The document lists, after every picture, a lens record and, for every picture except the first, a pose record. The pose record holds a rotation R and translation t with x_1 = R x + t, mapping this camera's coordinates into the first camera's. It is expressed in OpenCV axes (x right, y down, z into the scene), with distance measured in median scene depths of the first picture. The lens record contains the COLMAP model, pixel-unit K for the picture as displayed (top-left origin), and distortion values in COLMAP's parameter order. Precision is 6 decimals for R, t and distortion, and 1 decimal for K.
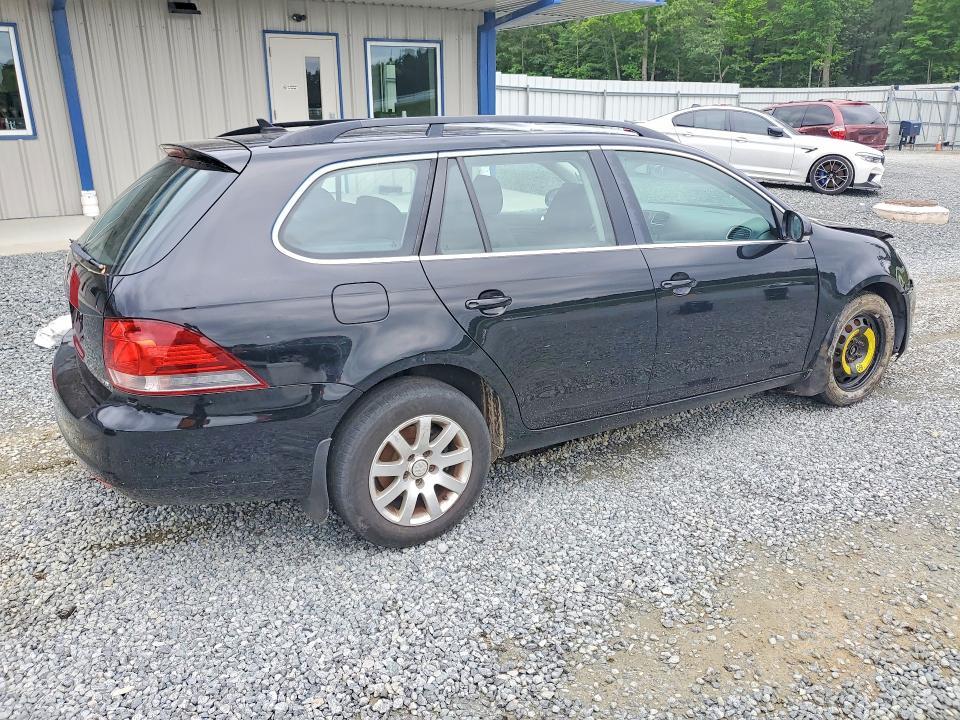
lens RADIAL K [[761.3, 0, 478.9], [0, 761.3, 358.1], [0, 0, 1]] dist [0.005565, 0.001928]
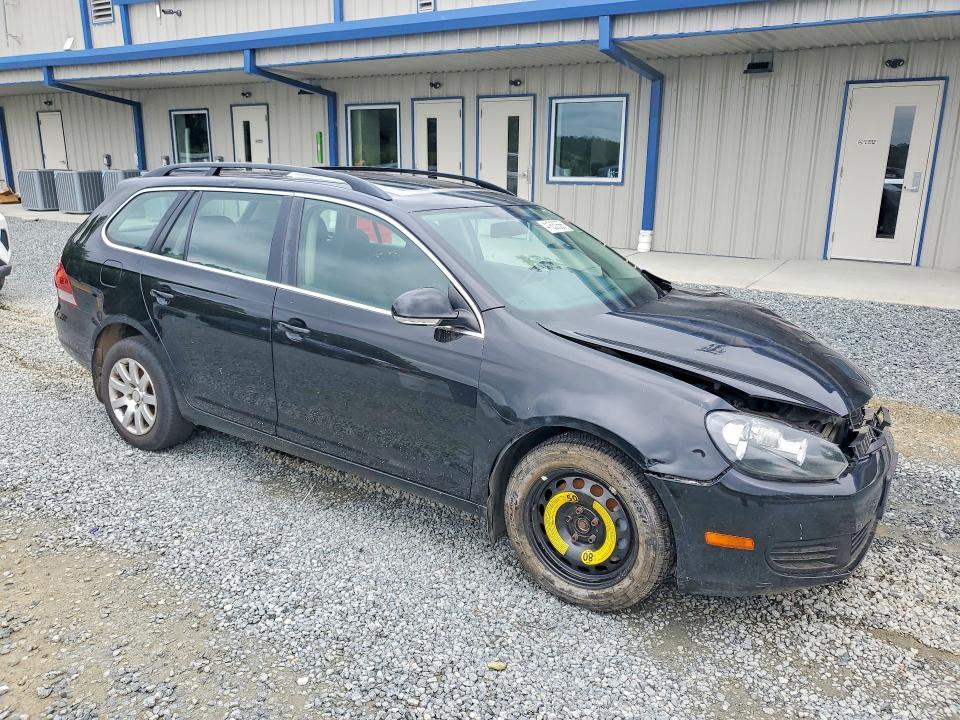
lens RADIAL K [[761.3, 0, 472.3], [0, 761.3, 363.5], [0, 0, 1]] dist [0.005565, 0.001928]
pose [[0.416959, 0.243246, -0.875772, 0.878204], [-0.296444, 0.947232, 0.121956, -0.171739], [0.859224, 0.208767, 0.467066, 0.510668]]
